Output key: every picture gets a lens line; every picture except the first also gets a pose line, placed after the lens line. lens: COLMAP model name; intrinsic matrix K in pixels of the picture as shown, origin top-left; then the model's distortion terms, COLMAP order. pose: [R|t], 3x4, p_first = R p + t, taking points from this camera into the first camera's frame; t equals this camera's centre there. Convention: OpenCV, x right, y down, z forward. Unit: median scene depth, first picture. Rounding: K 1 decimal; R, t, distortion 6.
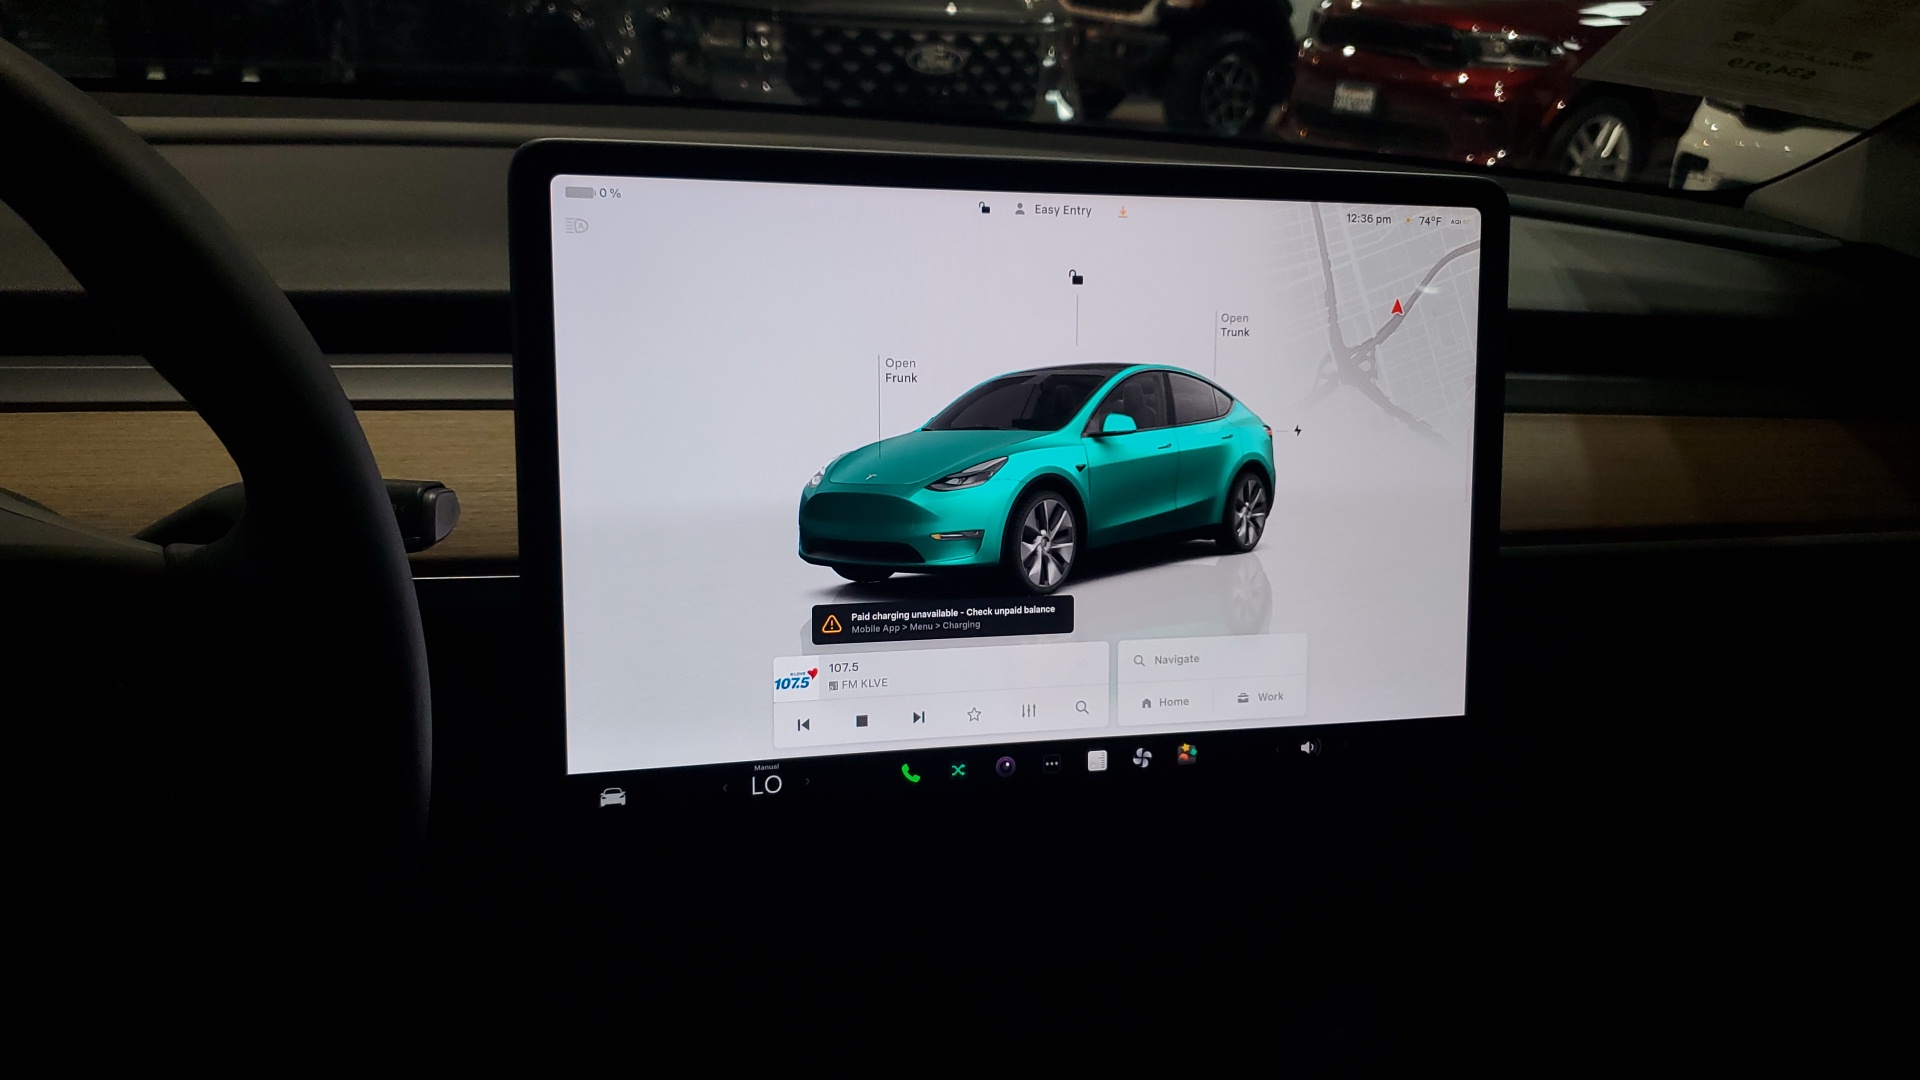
lens RADIAL K [[1545.0, 0, 960.0], [0, 1545.0, 540.0], [0, 0, 1]] dist [0.104758, -0.169493]
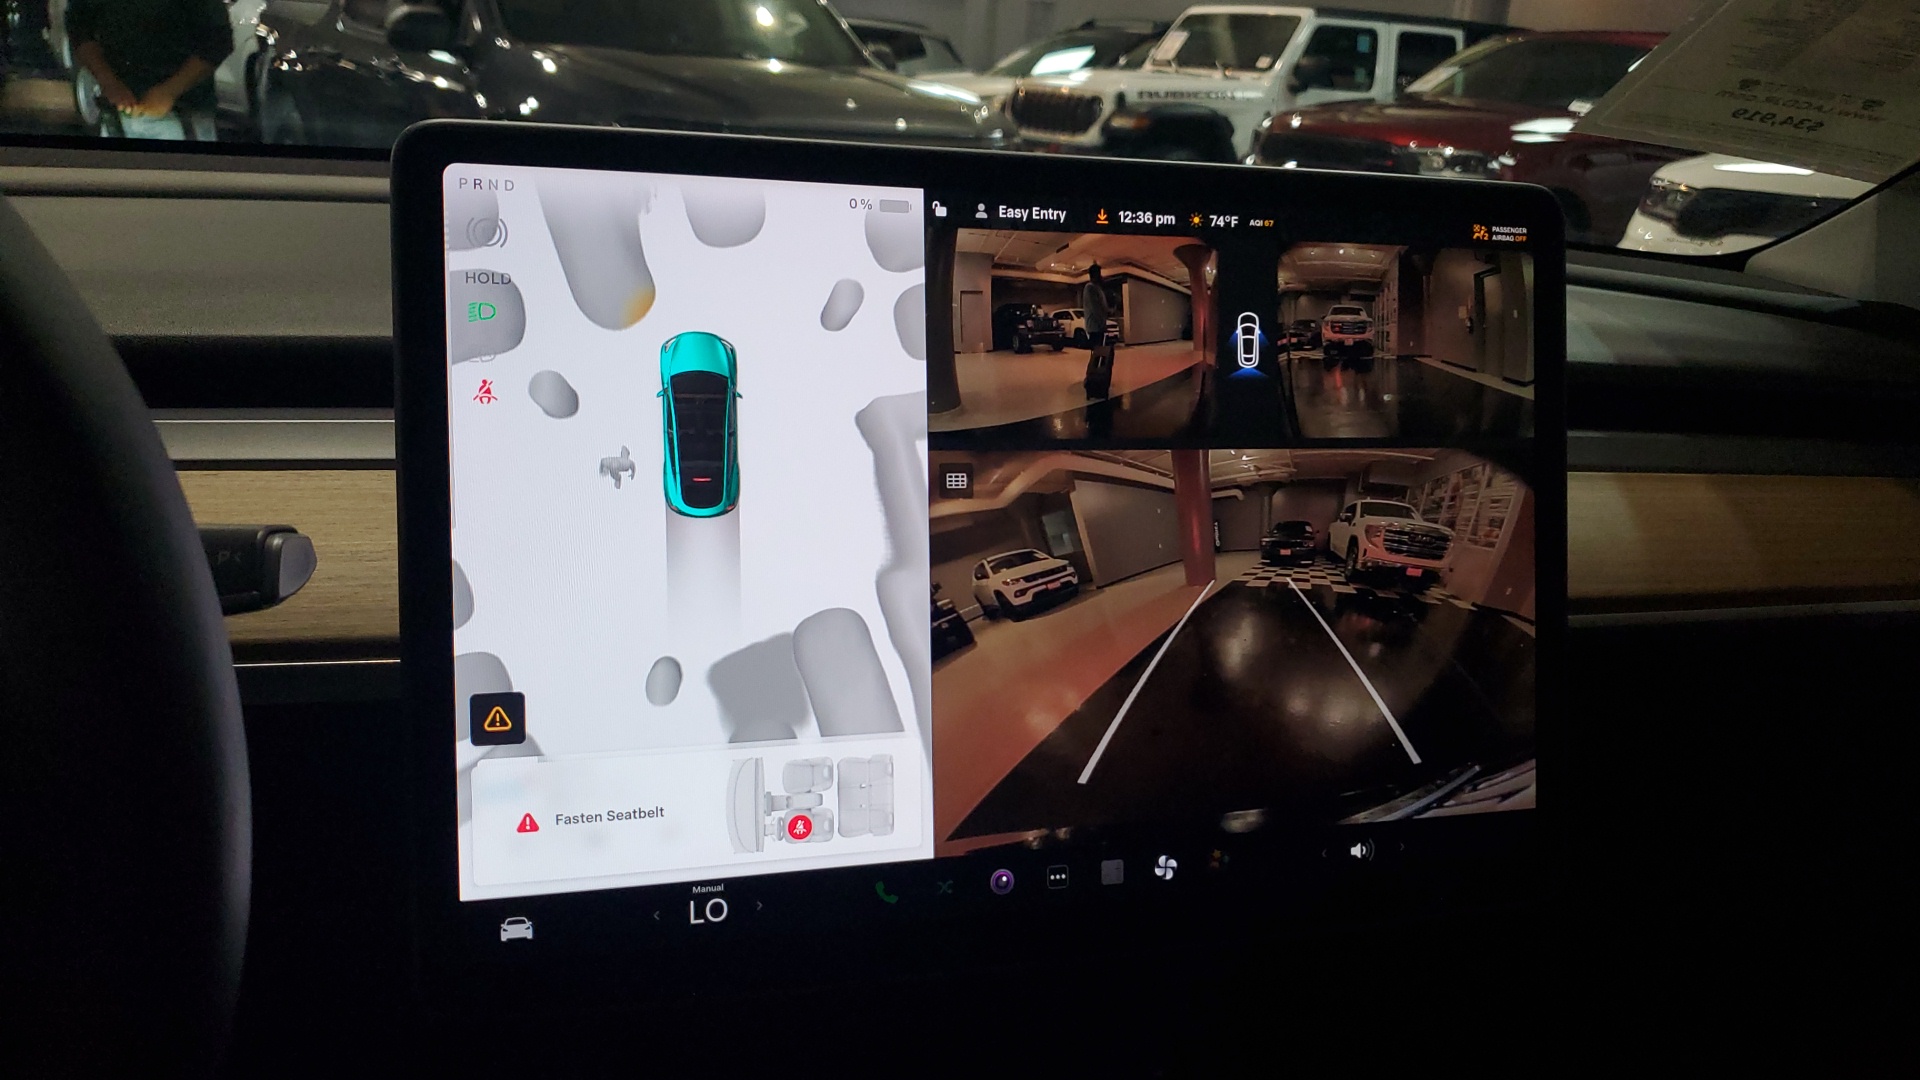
lens RADIAL K [[1503.5, 0, 969.4], [0, 1503.5, 547.5], [0, 0, 1]] dist [-0.000979, 0.007377]
pose [[0.999066, -0.011514, 0.041637, -0.017989], [0.014726, 0.996868, -0.077694, 0.030562], [-0.040612, 0.078235, 0.996107, 0.188947]]
